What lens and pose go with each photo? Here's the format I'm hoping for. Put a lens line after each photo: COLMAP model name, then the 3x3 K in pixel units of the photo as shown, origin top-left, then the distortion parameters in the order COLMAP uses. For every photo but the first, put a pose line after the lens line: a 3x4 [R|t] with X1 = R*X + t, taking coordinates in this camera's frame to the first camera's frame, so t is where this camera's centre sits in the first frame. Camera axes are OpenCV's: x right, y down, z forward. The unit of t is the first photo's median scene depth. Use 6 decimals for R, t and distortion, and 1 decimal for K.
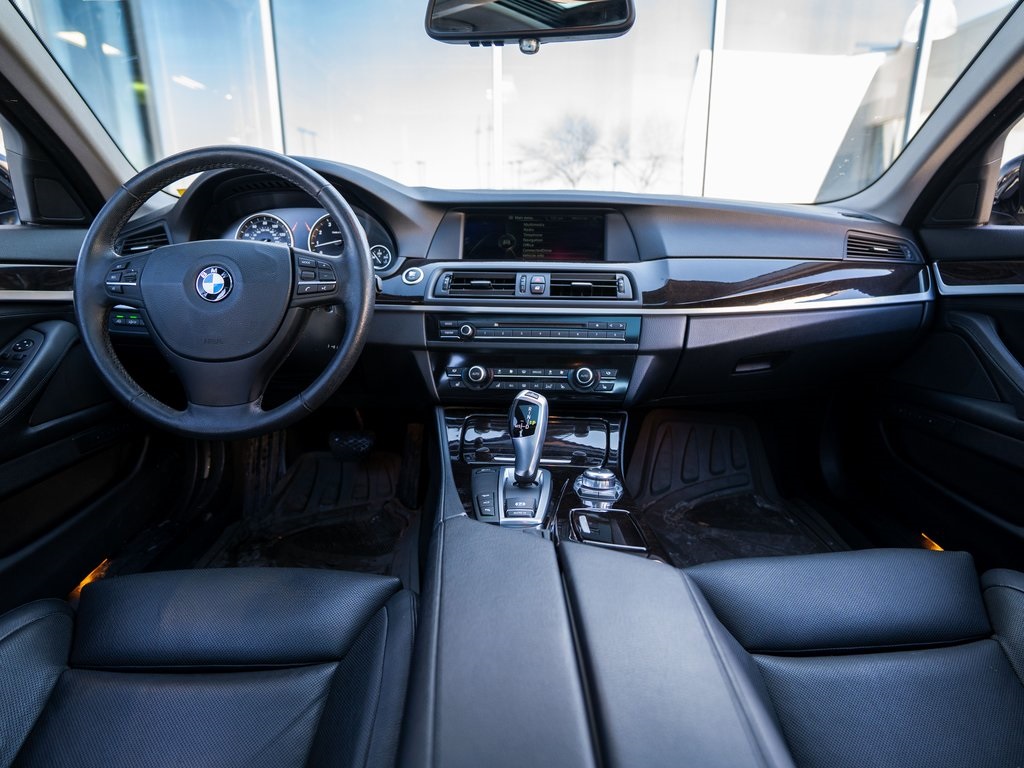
lens RADIAL K [[546.1, 0, 512.0], [0, 546.1, 384.0], [0, 0, 1]] dist [-0.048196, 0.002273]
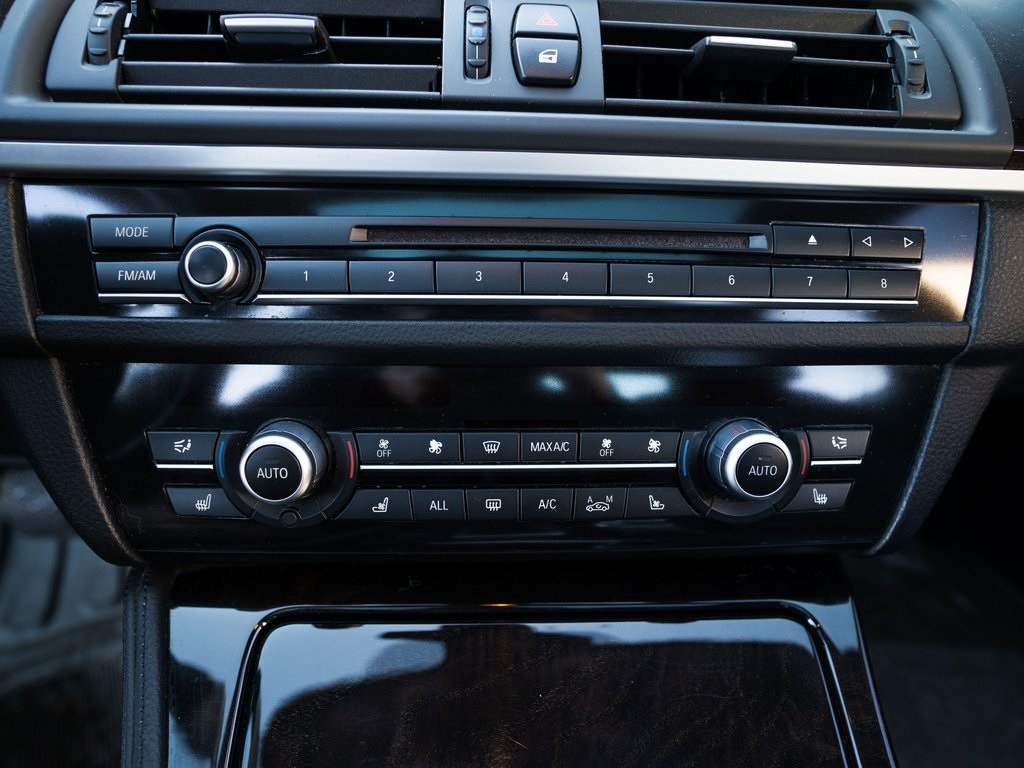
lens RADIAL K [[658.0, 0, 517.1], [0, 658.0, 392.1], [0, 0, 1]] dist [-0.055693, 0.006391]
pose [[0.989509, -0.037987, 0.139387, -0.005003], [0.011005, 0.981829, 0.189449, -0.095237], [-0.144051, -0.185928, 0.971947, 0.726928]]
